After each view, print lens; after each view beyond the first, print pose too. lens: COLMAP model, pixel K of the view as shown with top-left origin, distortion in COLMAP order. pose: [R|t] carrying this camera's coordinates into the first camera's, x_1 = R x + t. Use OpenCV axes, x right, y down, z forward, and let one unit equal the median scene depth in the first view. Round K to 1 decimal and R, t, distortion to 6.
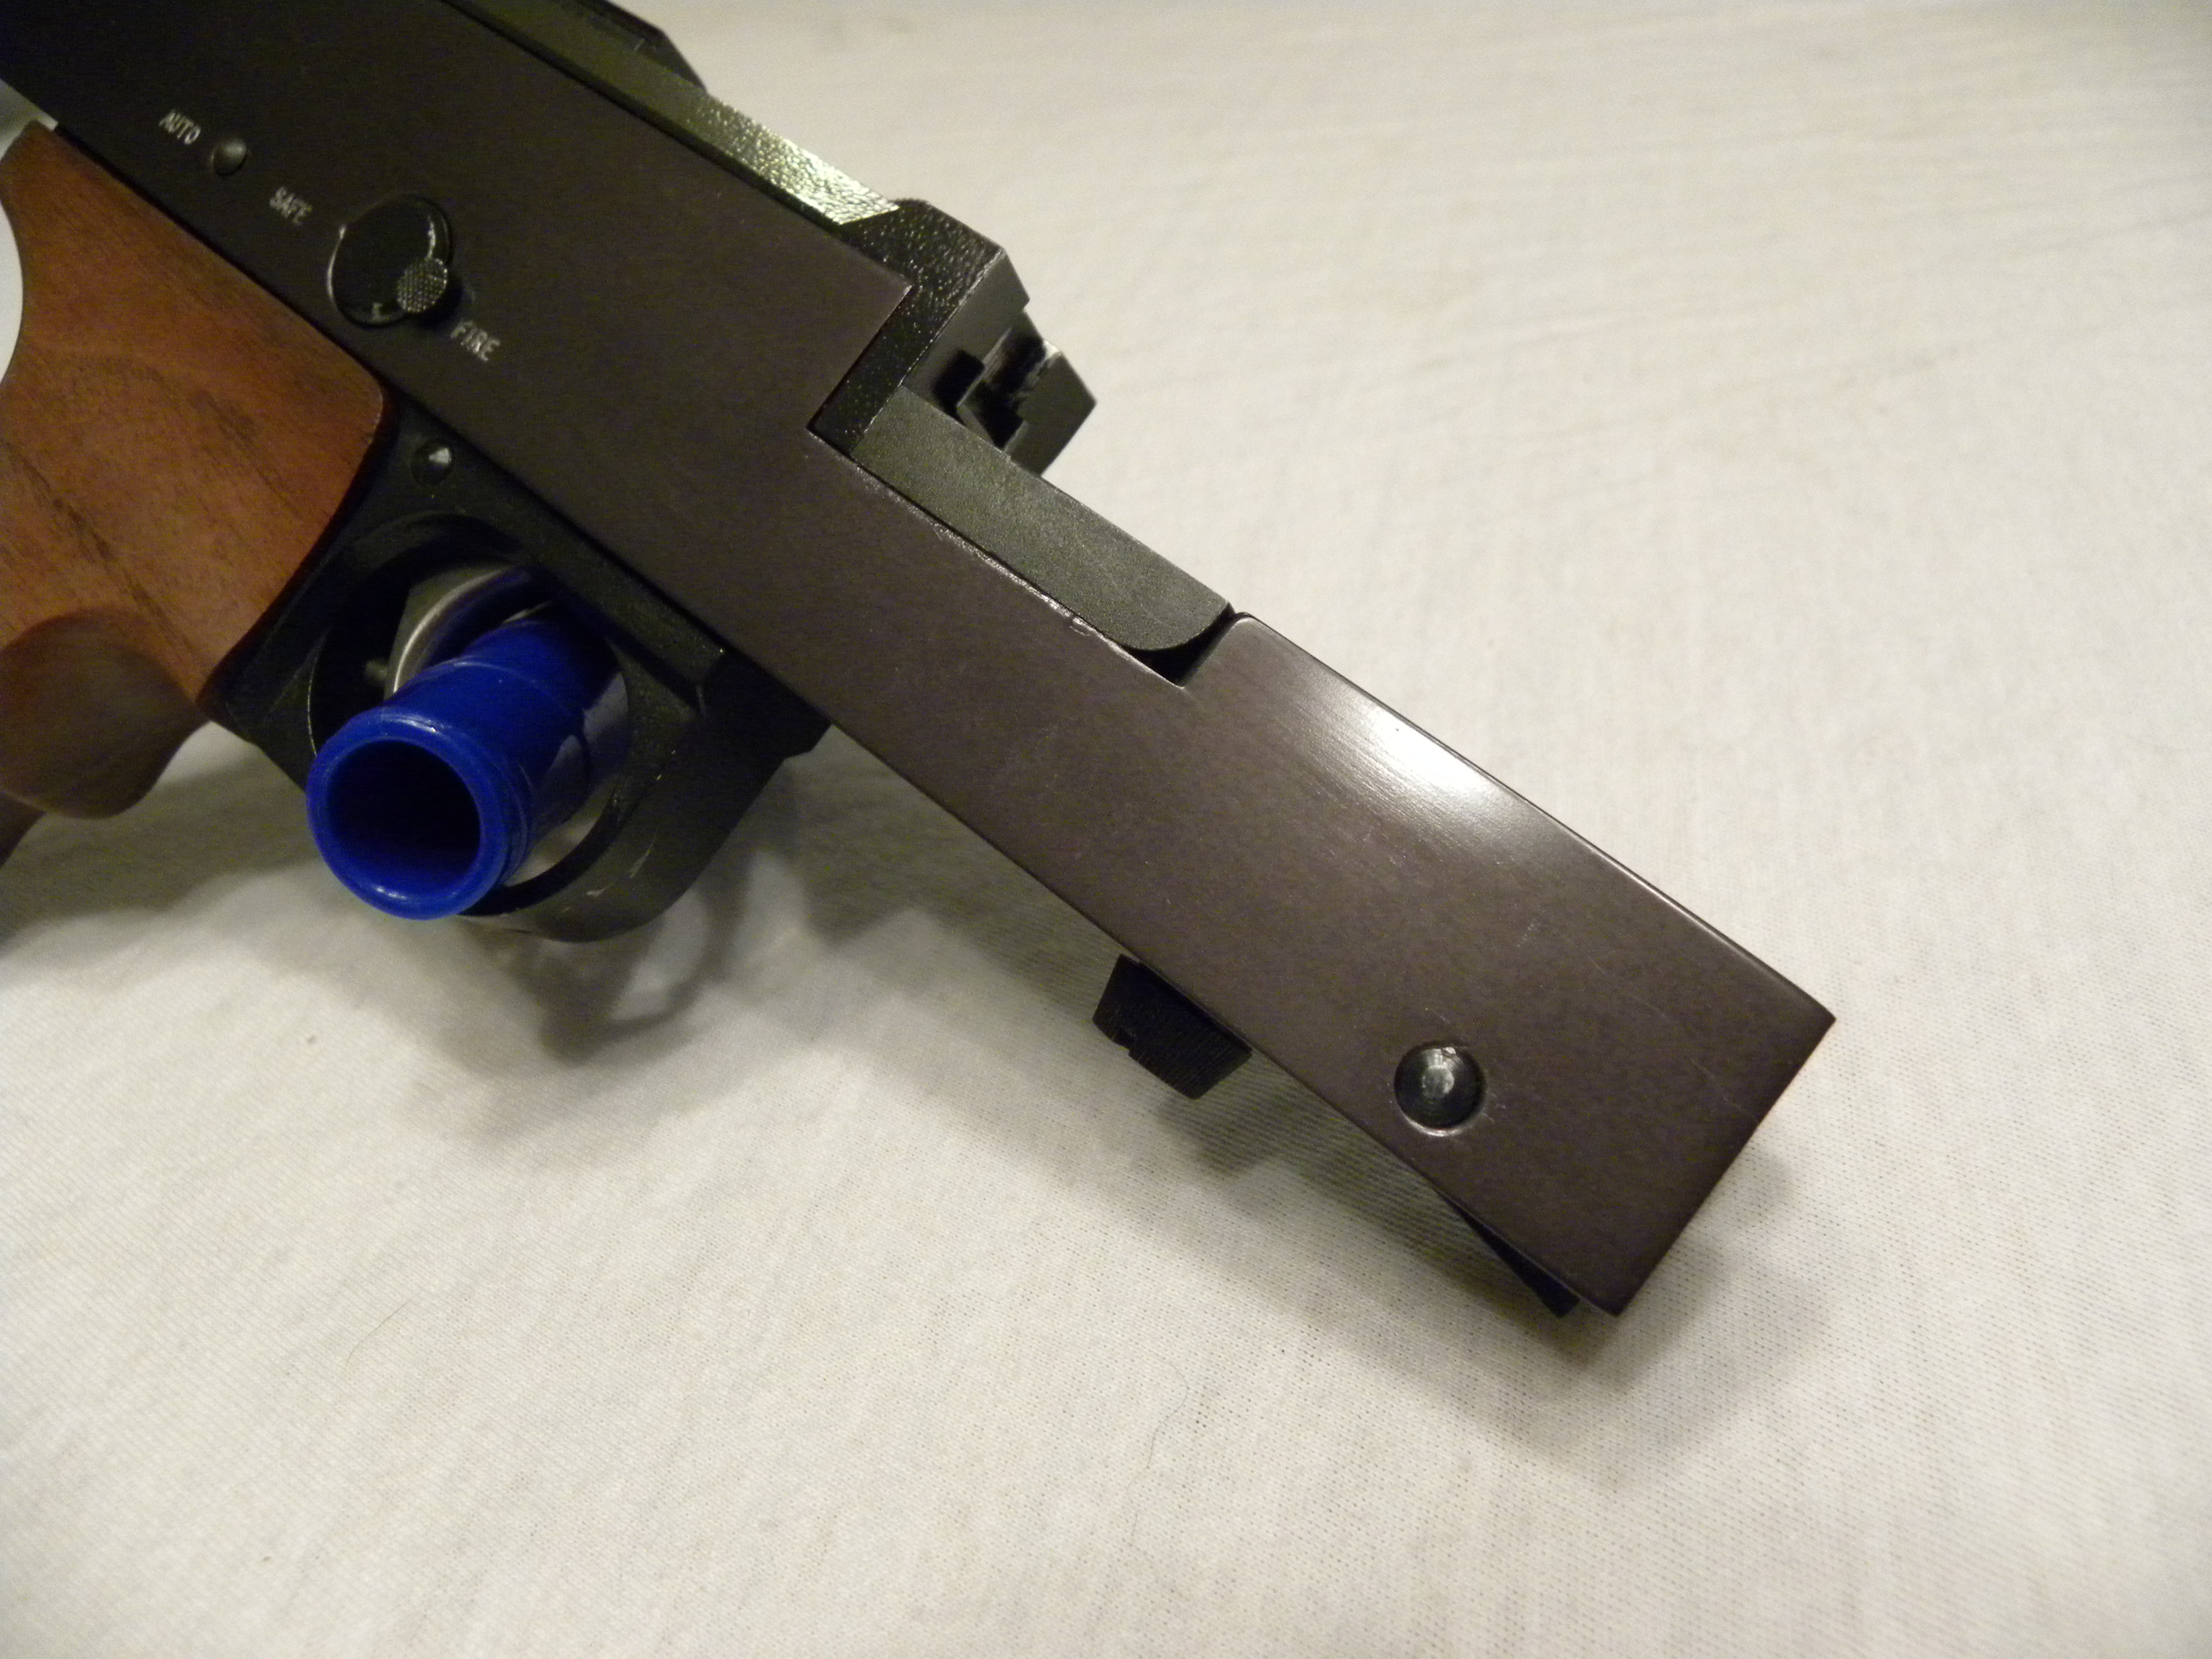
lens RADIAL K [[1717.1, 0, 1098.4], [0, 1717.1, 815.3], [0, 0, 1]] dist [-0.124833, -0.003628]
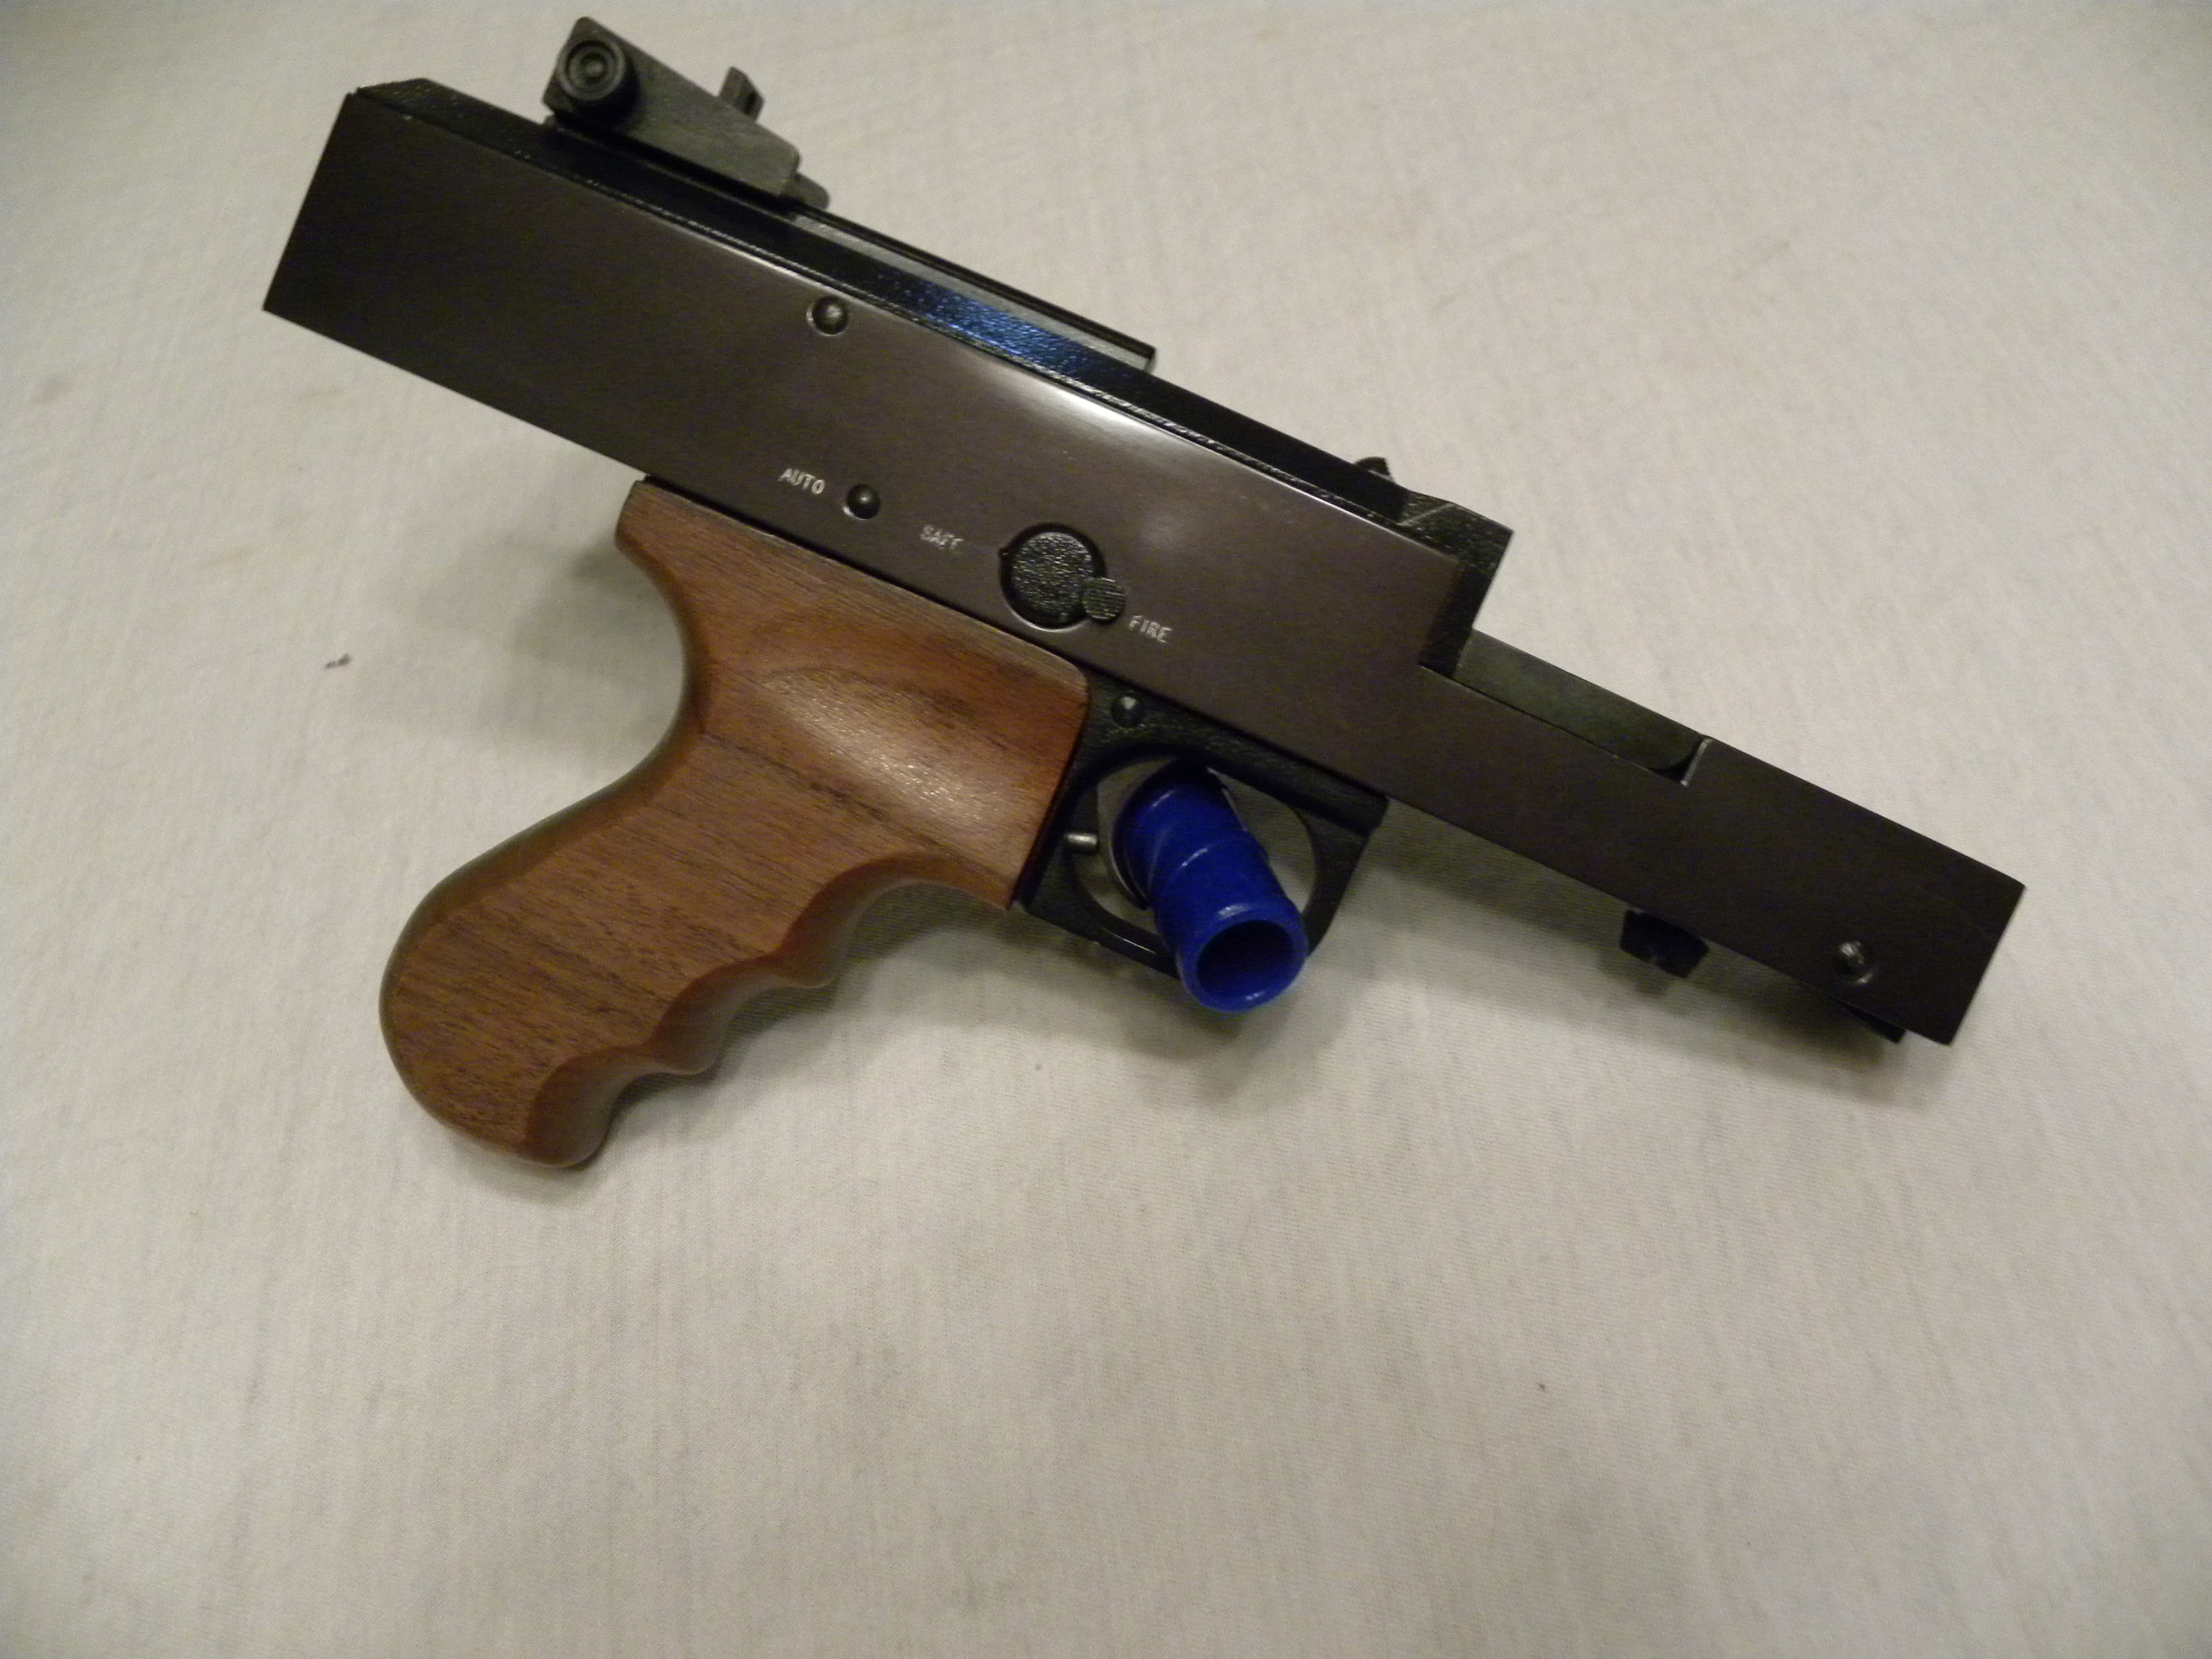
lens RADIAL K [[1717.1, 0, 1109.2], [0, 1717.1, 846.7], [0, 0, 1]] dist [-0.124833, -0.003628]
pose [[0.944860, -0.263379, 0.194606, -0.731047], [0.202526, 0.936959, 0.284765, -0.526798], [-0.257339, -0.229650, 0.938636, -0.452003]]
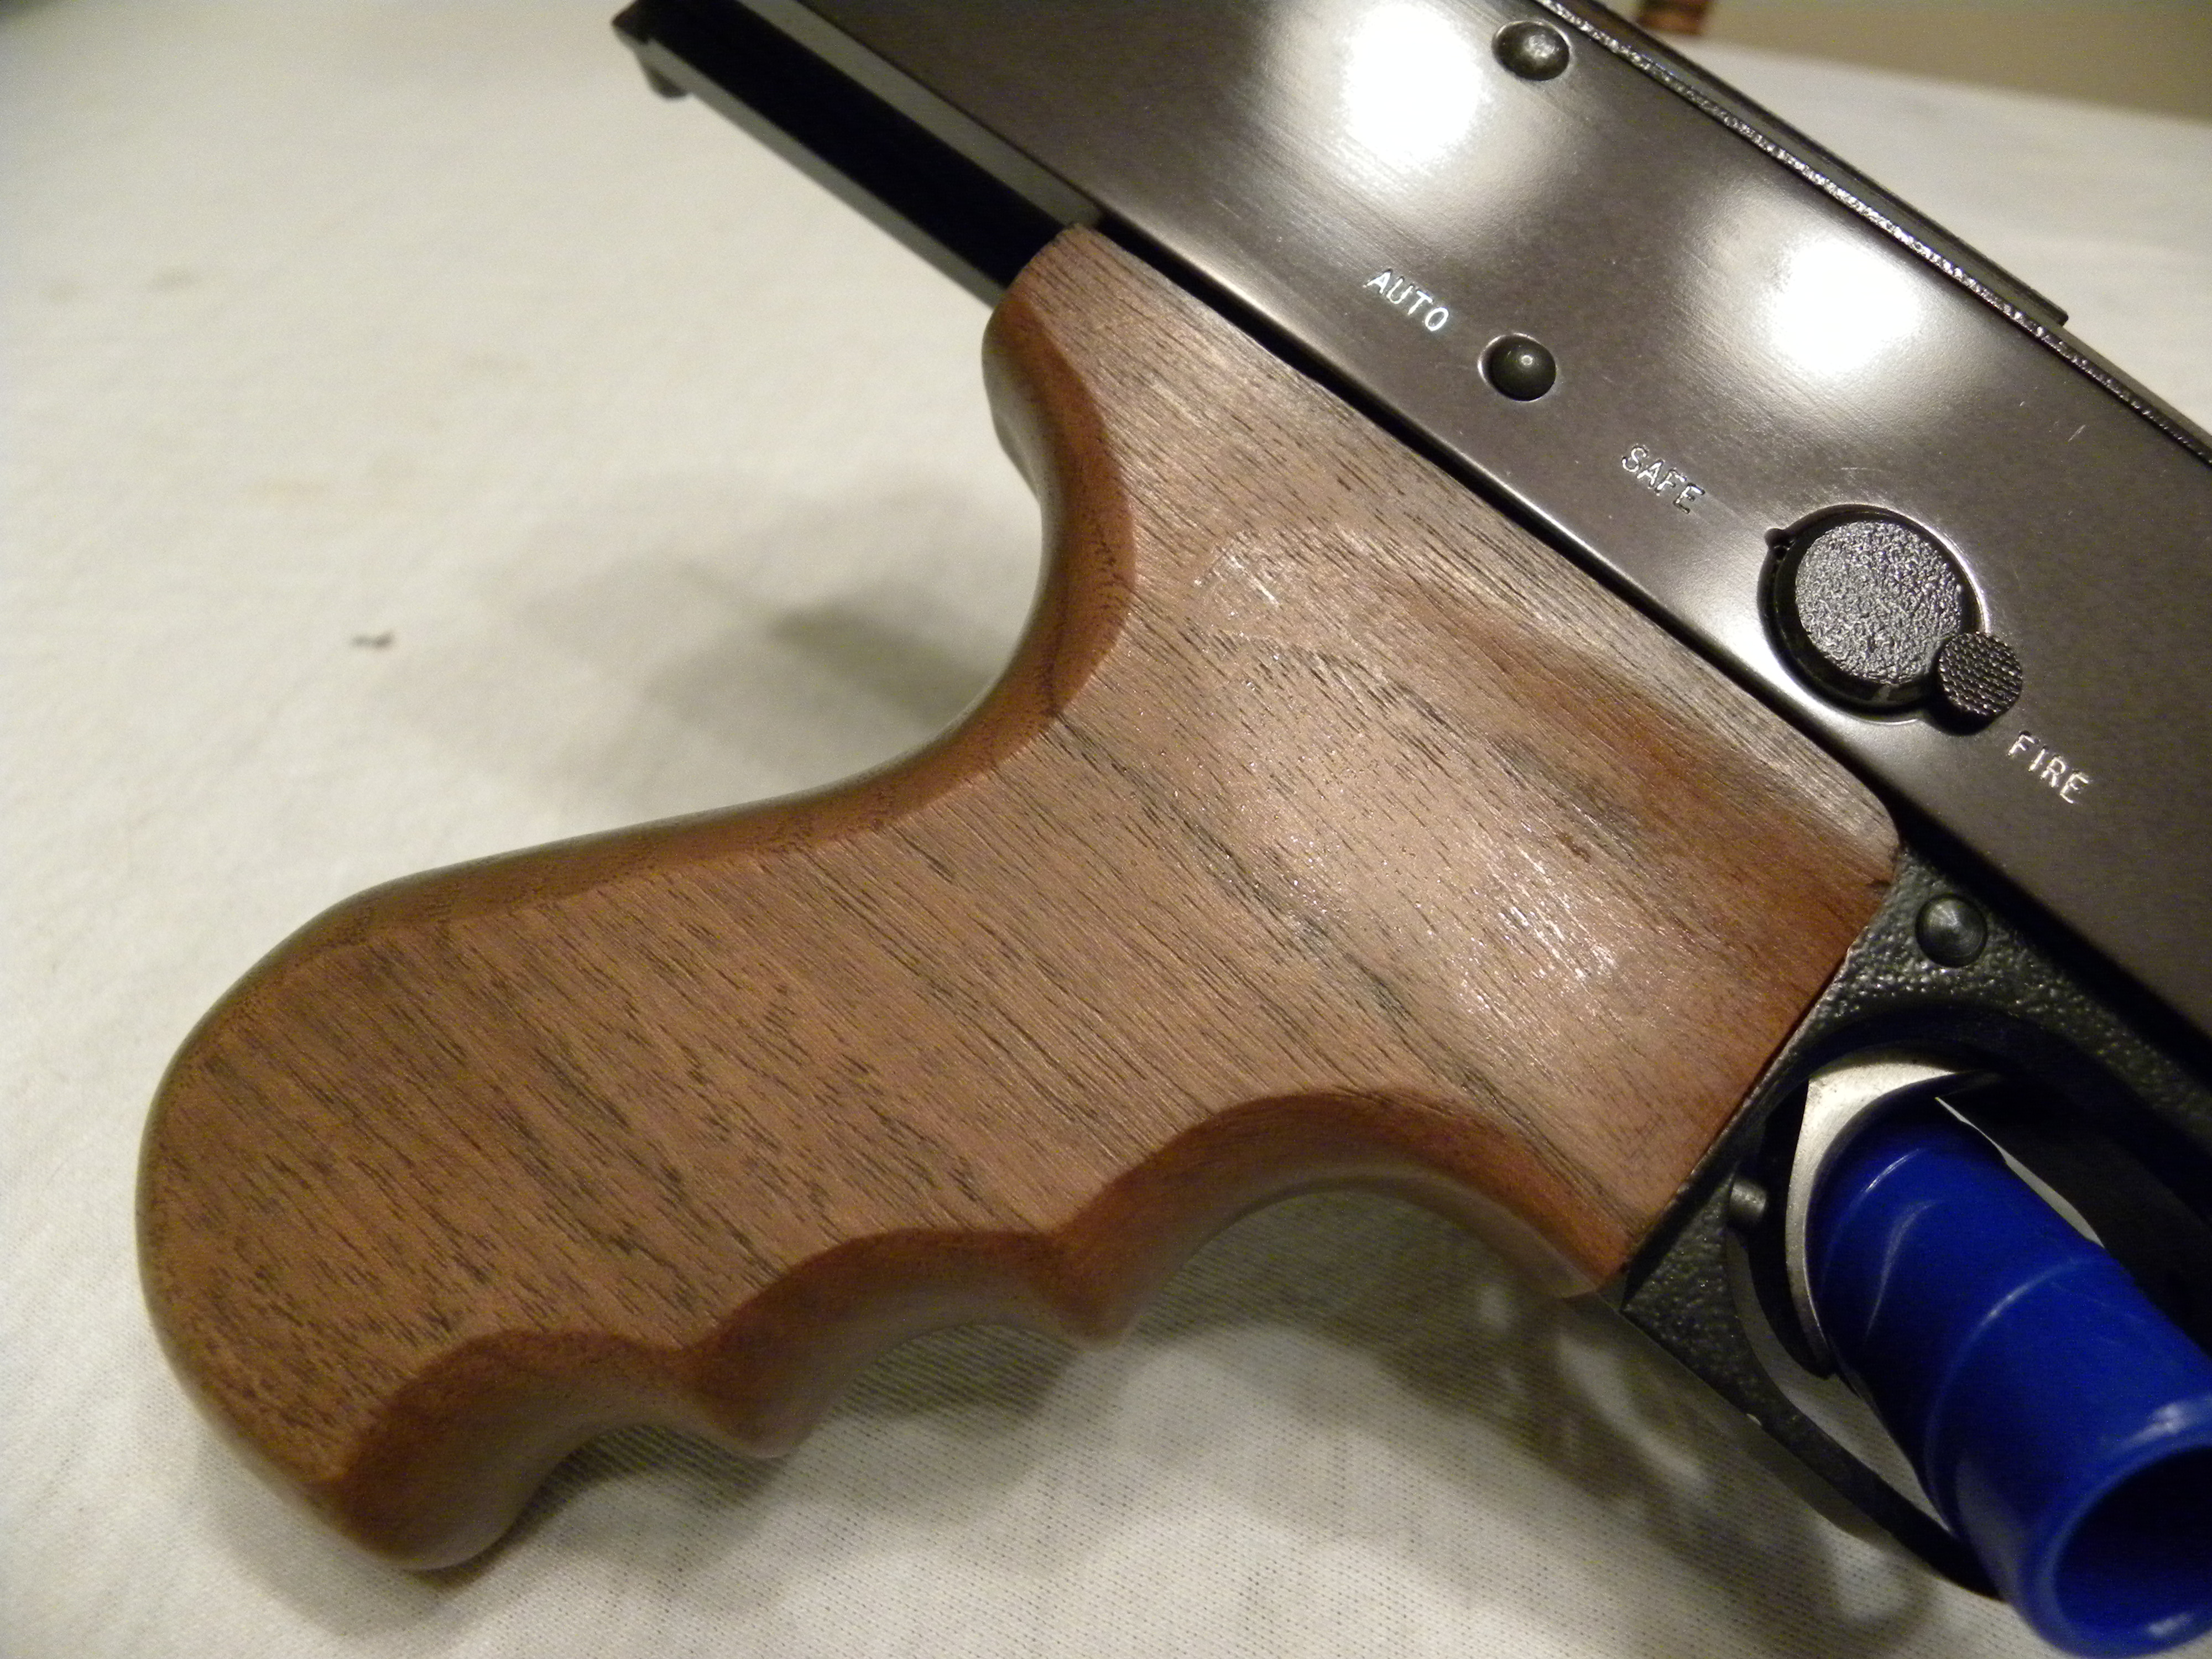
lens RADIAL K [[1717.1, 0, 1090.9], [0, 1717.1, 842.4], [0, 0, 1]] dist [-0.124833, -0.003628]
pose [[0.976596, 0.083156, 0.198357, -0.869128], [-0.081232, 0.996536, -0.017830, -0.202089], [-0.199152, 0.001300, 0.979968, 0.393023]]
